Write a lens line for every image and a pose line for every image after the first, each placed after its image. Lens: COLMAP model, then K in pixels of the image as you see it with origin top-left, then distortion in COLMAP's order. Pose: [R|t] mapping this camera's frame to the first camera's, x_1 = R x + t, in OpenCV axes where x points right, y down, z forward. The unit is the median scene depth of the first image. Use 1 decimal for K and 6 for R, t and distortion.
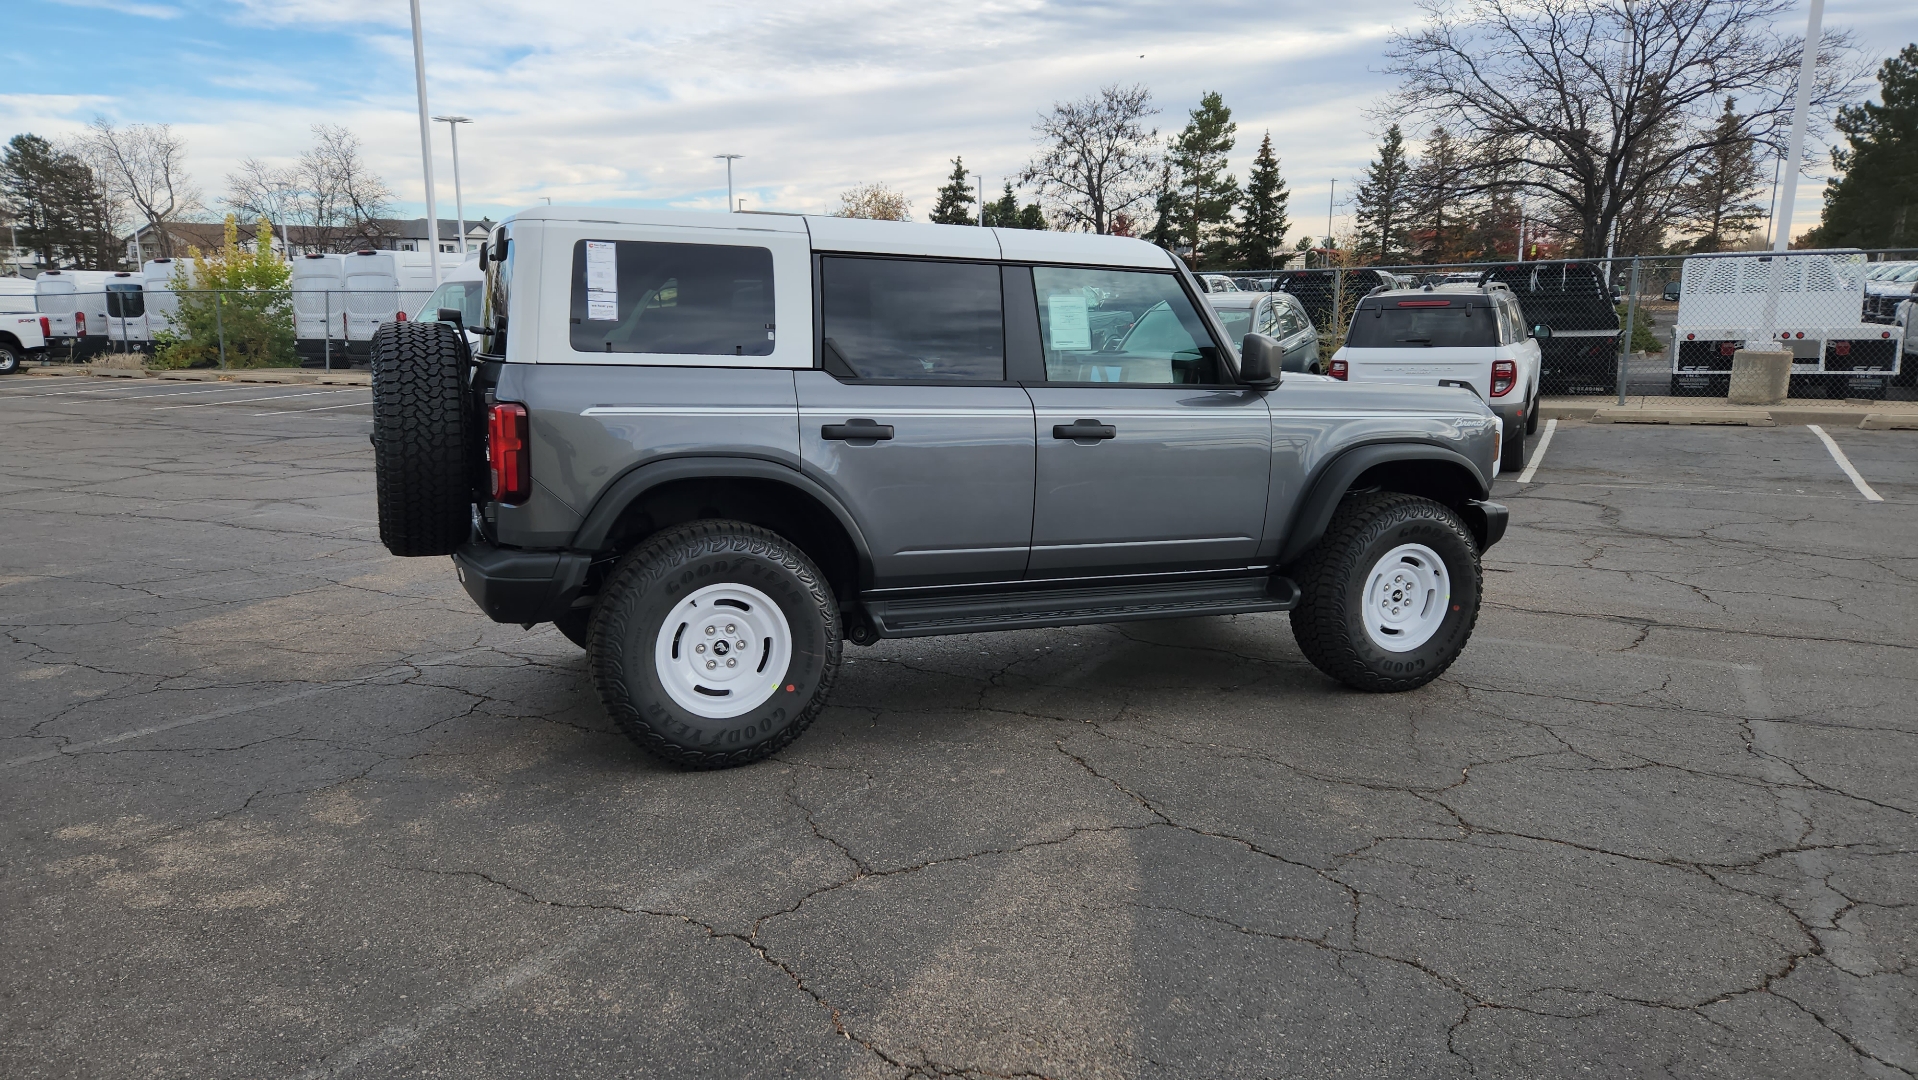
lens RADIAL K [[1276.1, 0, 920.2], [0, 1276.1, 539.9], [0, 0, 1]] dist [0.082700, -0.072652]
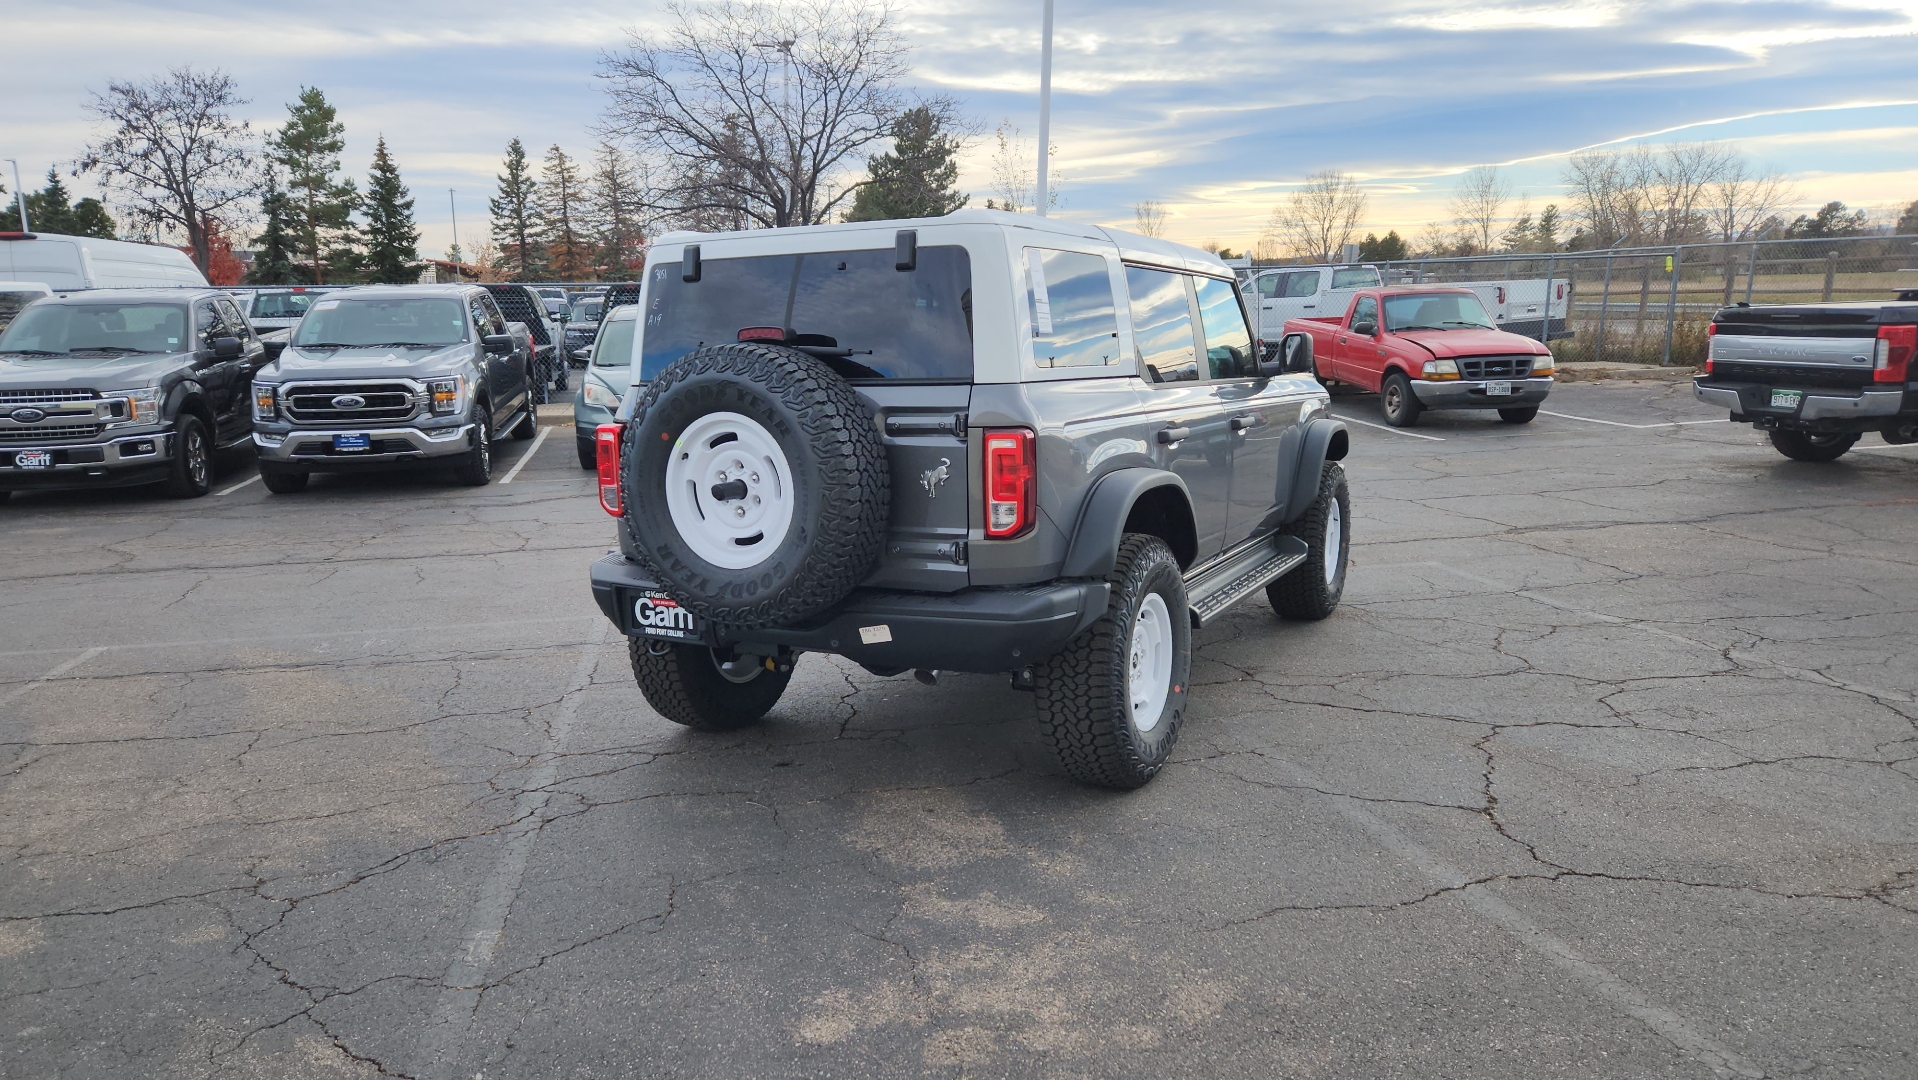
lens RADIAL K [[1283.9, 0, 917.4], [0, 1283.9, 543.4], [0, 0, 1]] dist [0.074631, -0.060055]
pose [[0.777475, -0.123996, 0.616569, -0.197748], [0.128549, 0.991005, 0.037201, -0.014246], [-0.615635, 0.050337, 0.786422, 0.070672]]
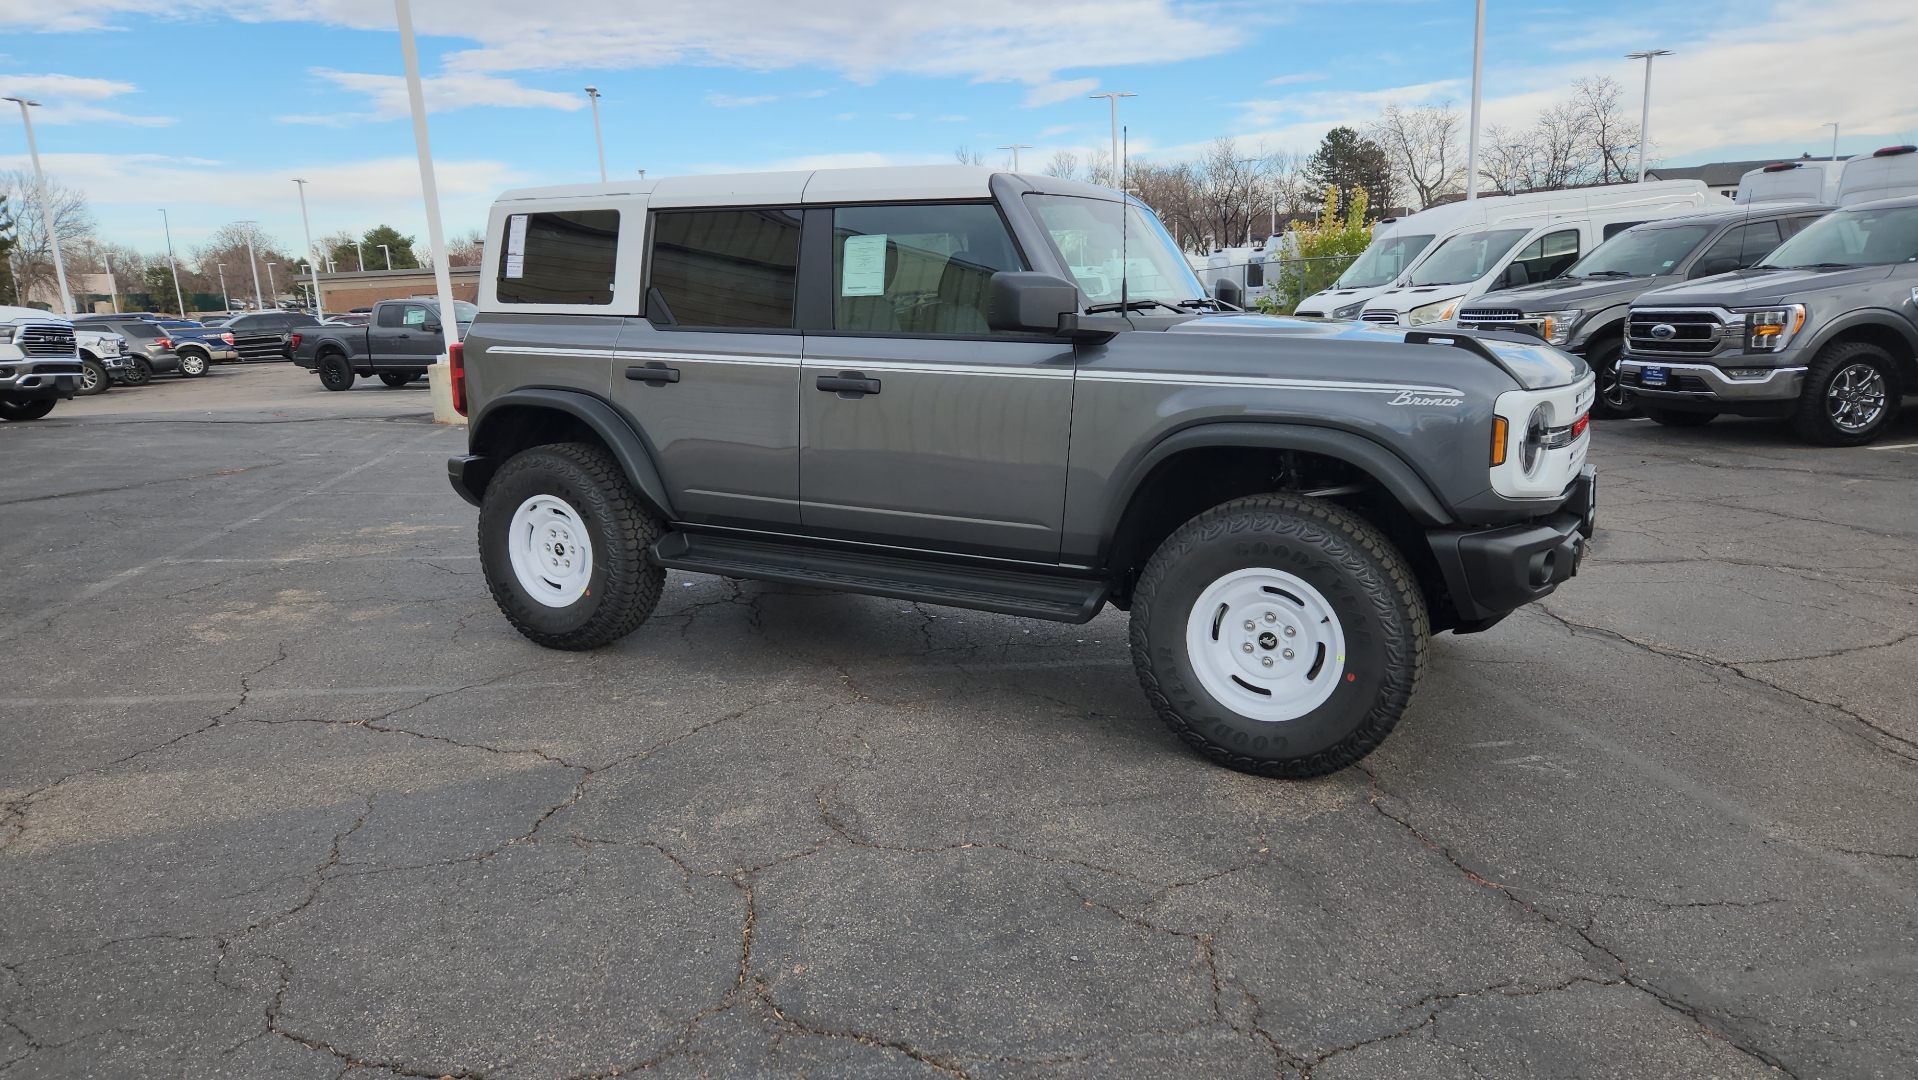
lens RADIAL K [[1271.9, 0, 923.5], [0, 1271.9, 541.9], [0, 0, 1]] dist [0.075622, -0.060366]
pose [[0.609794, 0.132682, -0.781375, 0.221408], [-0.108837, 0.990566, 0.083266, -0.013417], [0.785051, 0.034267, 0.618482, 0.116646]]
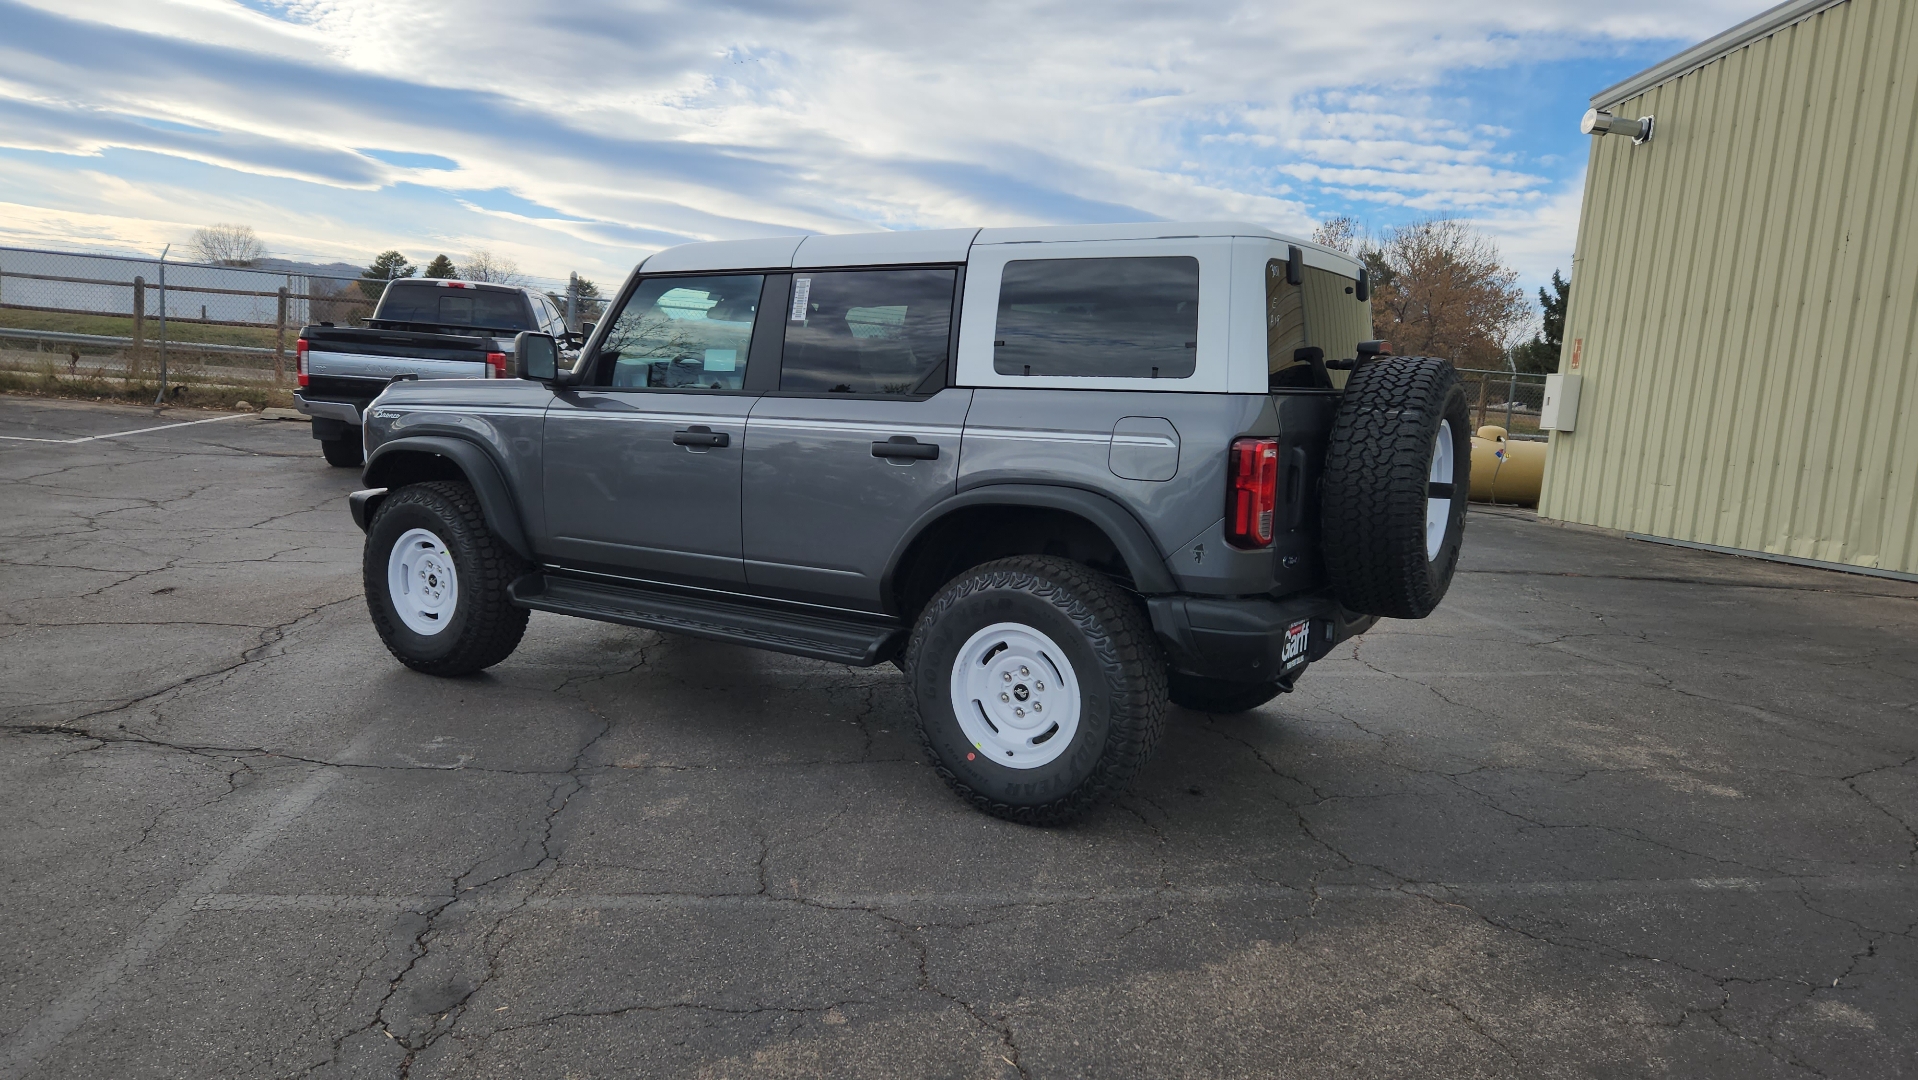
lens RADIAL K [[1276.3, 0, 935.0], [0, 1276.3, 551.7], [0, 0, 1]] dist [0.076899, -0.064374]
pose [[-0.575533, -0.143308, 0.805124, -0.225111], [0.086025, 0.968454, 0.233875, -0.065922], [-0.813241, 0.203864, -0.545049, 0.427062]]
